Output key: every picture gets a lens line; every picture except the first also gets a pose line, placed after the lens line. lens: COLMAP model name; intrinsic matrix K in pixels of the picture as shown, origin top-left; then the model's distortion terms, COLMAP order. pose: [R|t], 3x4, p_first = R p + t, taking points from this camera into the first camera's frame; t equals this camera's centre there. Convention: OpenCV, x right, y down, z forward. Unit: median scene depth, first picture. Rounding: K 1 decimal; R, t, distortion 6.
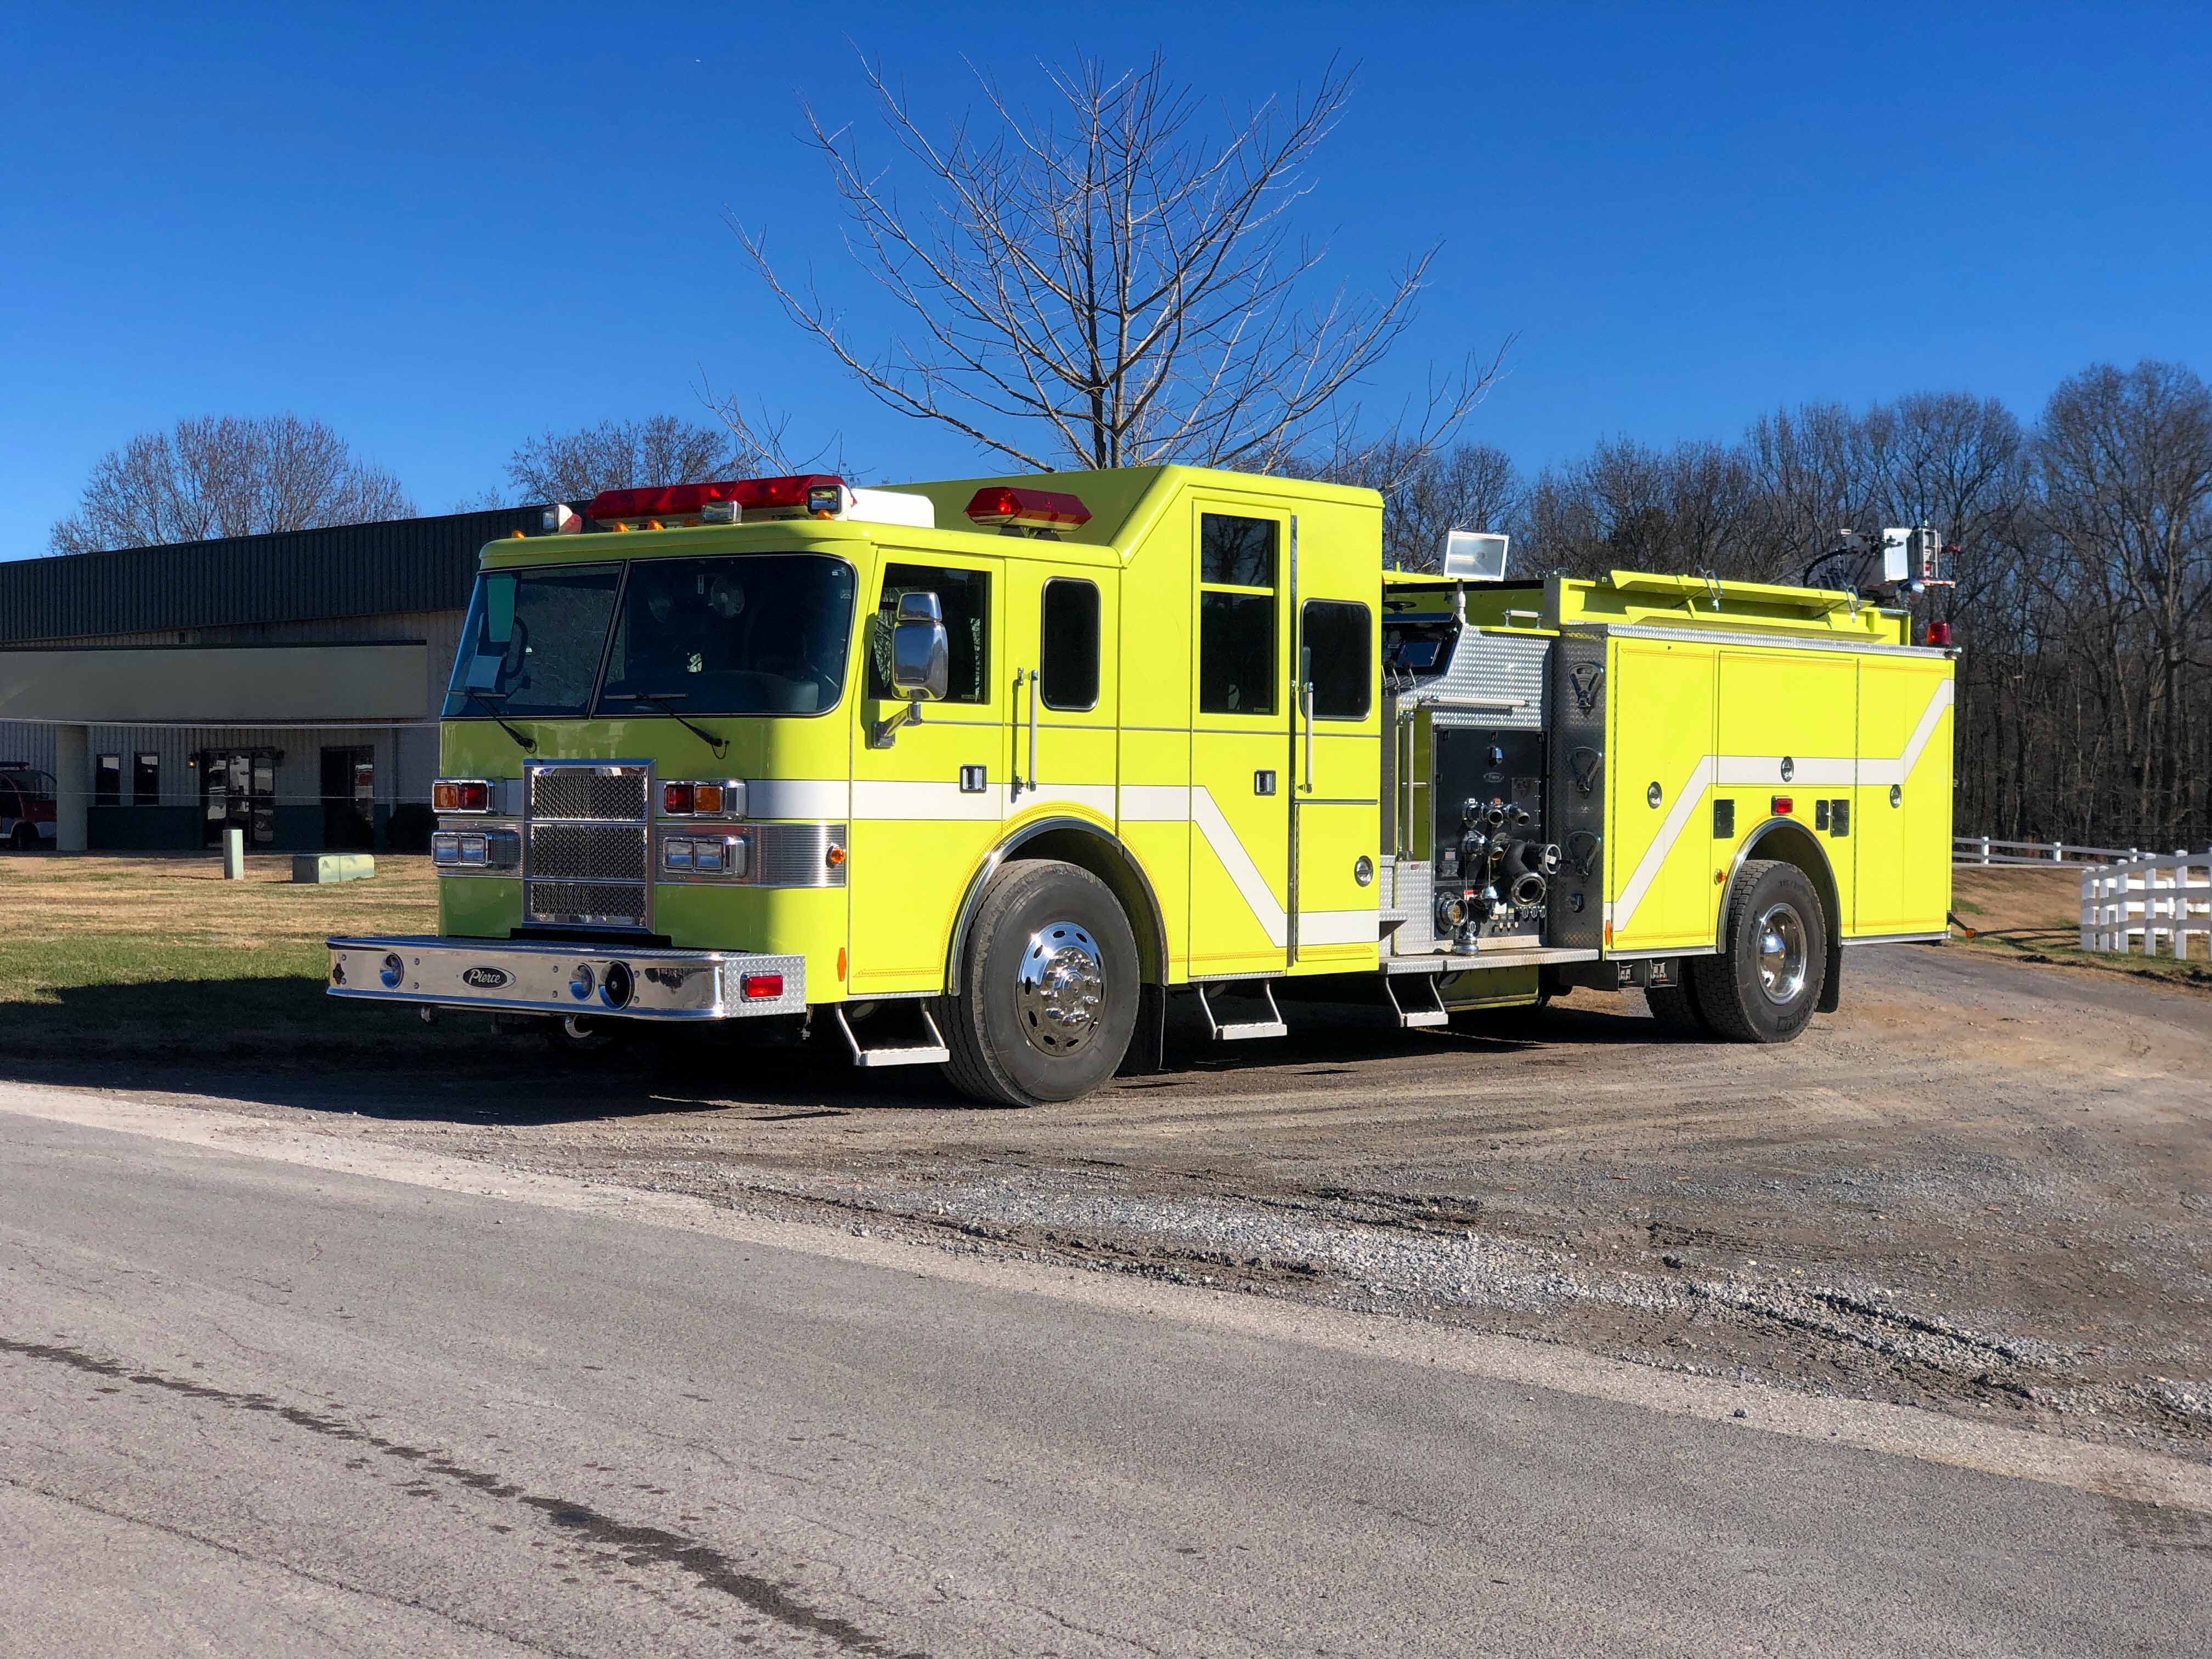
lens RADIAL K [[3435.6, 0, 1106.0], [0, 3435.6, 829.5], [0, 0, 1]] dist [0.093684, -0.040165]
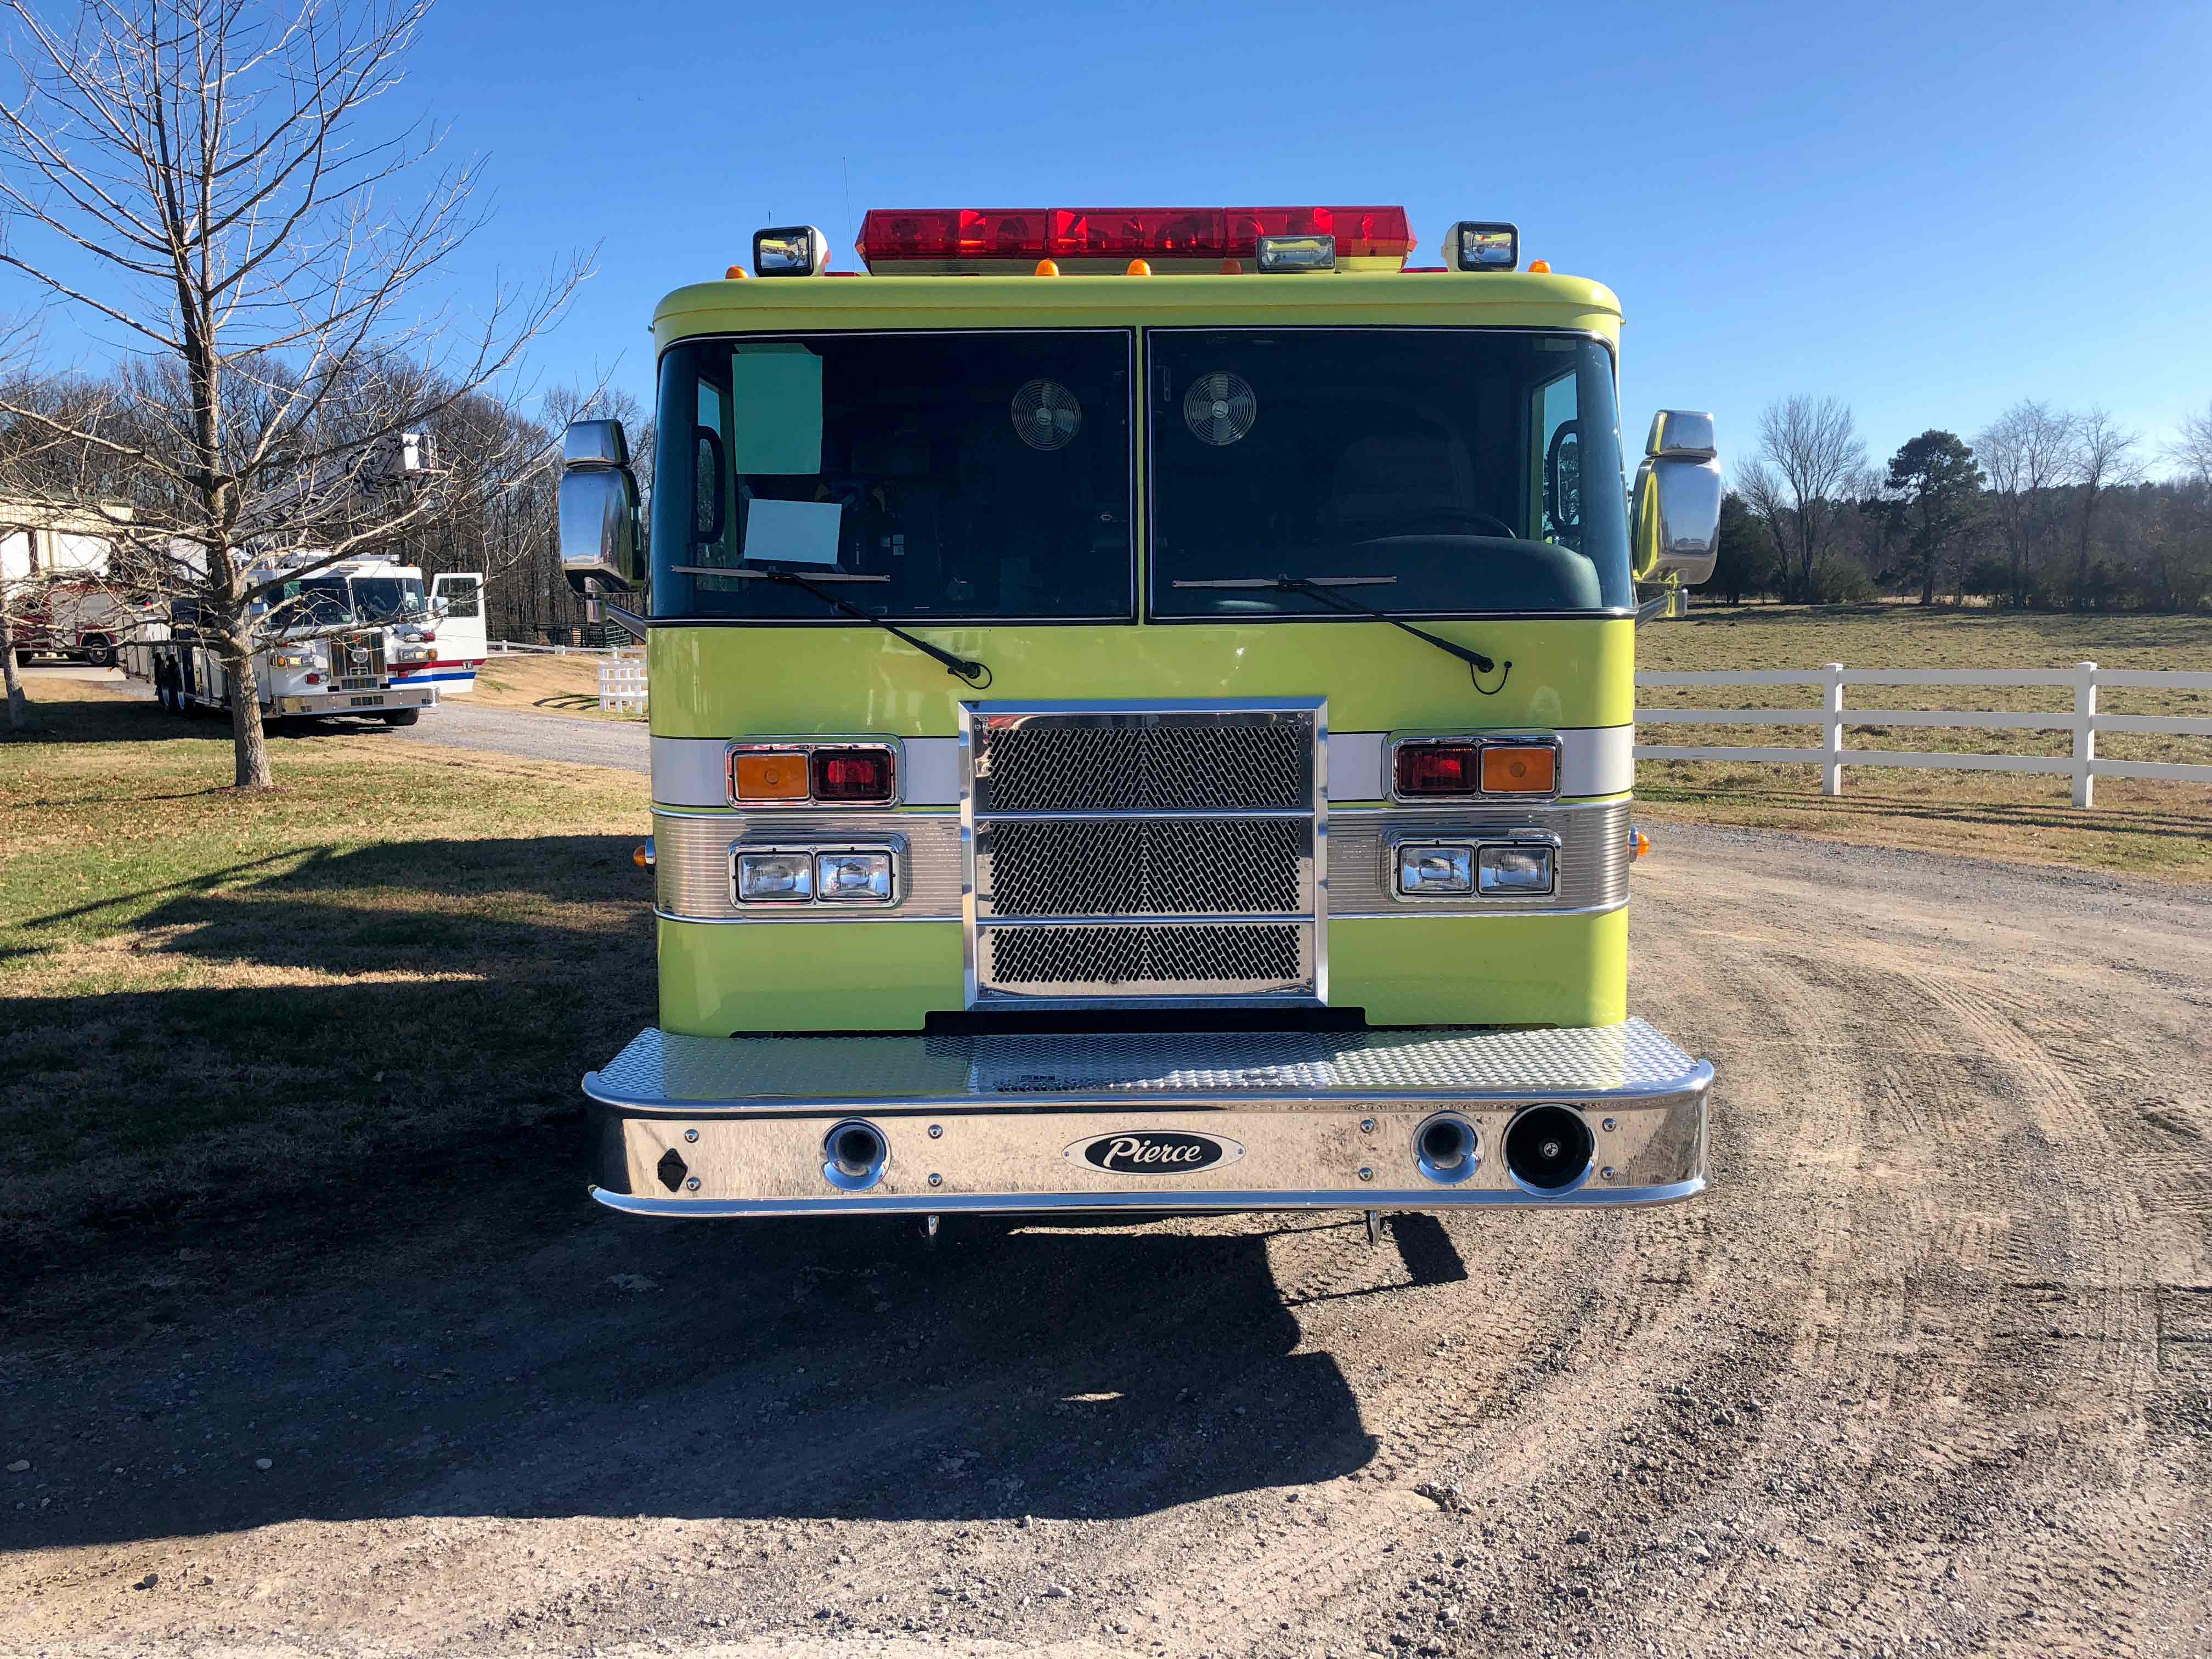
lens RADIAL K [[1797.0, 0, 1099.6], [0, 1797.0, 796.9], [0, 0, 1]] dist [0.087929, -0.120147]
pose [[0.744682, -0.087437, 0.661667, -0.342805], [0.021037, 0.993964, 0.107673, -0.035392], [-0.667087, -0.066263, 0.742027, 0.787498]]
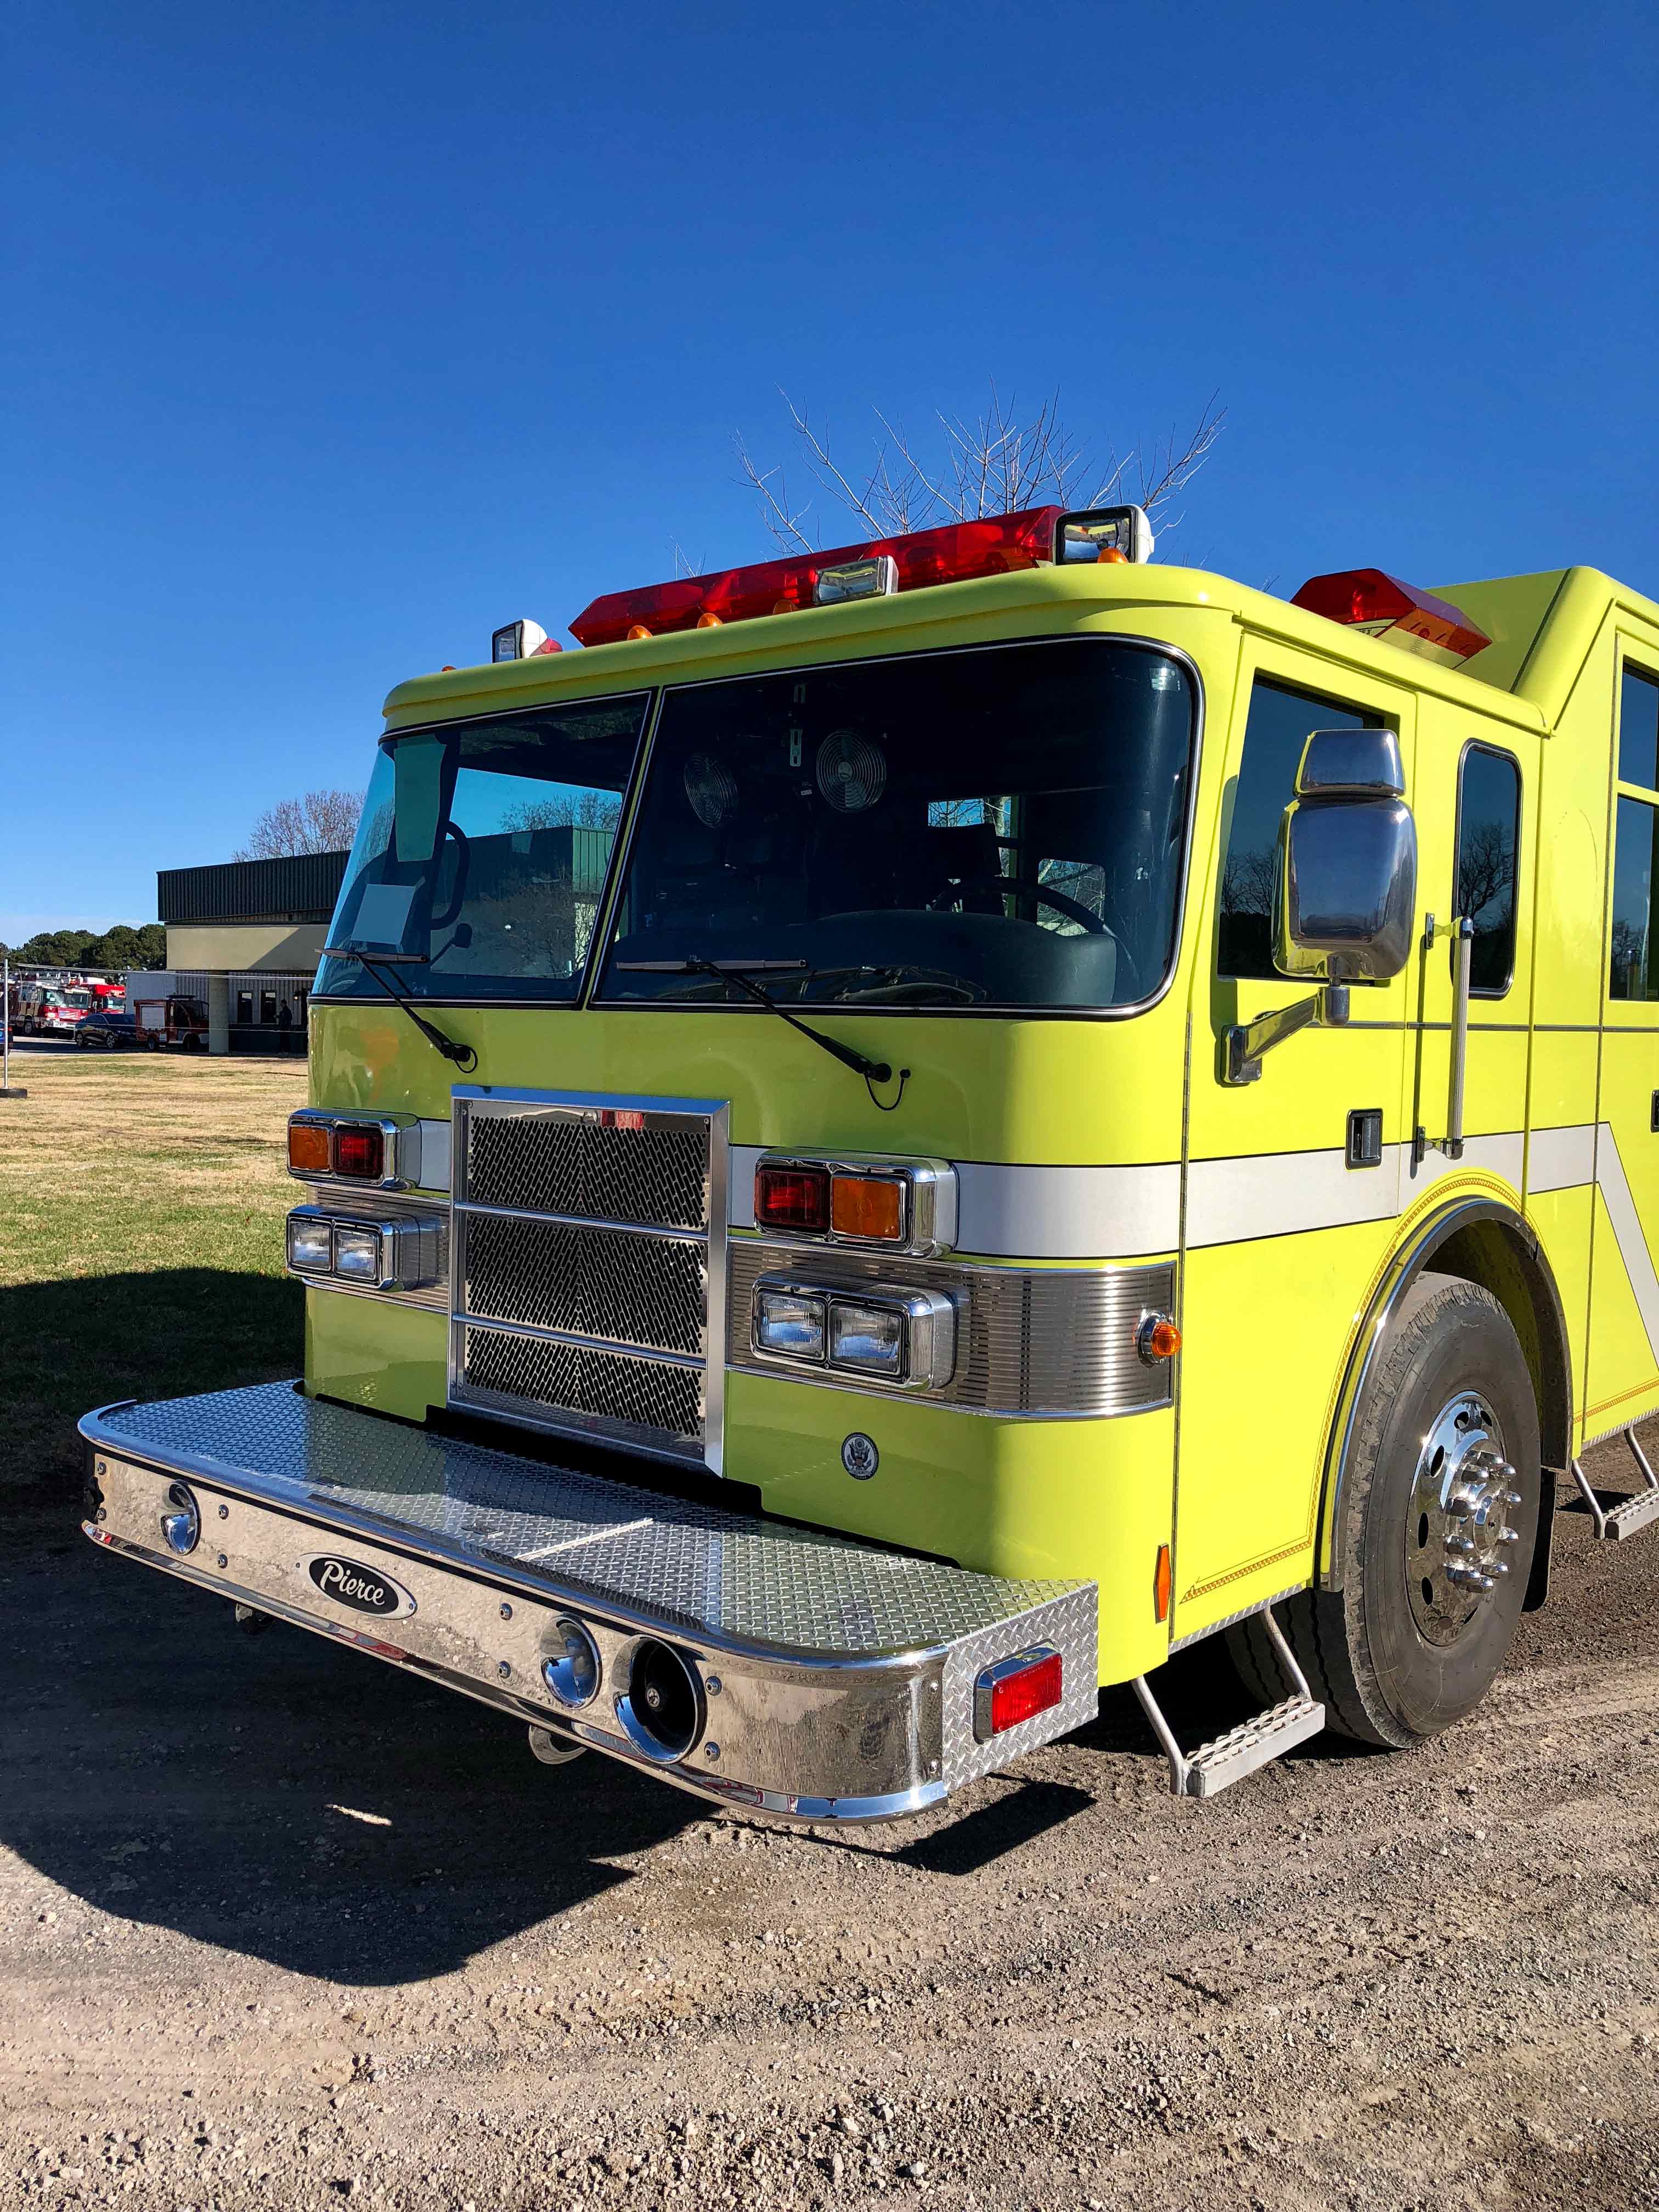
lens RADIAL K [[1797.0, 0, 829.5], [0, 1797.0, 1106.0], [0, 0, 1]] dist [0.087929, -0.120147]
pose [[0.999923, 0.009640, 0.007779, -0.116247], [-0.009957, 0.999072, 0.041897, -0.029259], [-0.007368, -0.041972, 0.999092, 0.739120]]
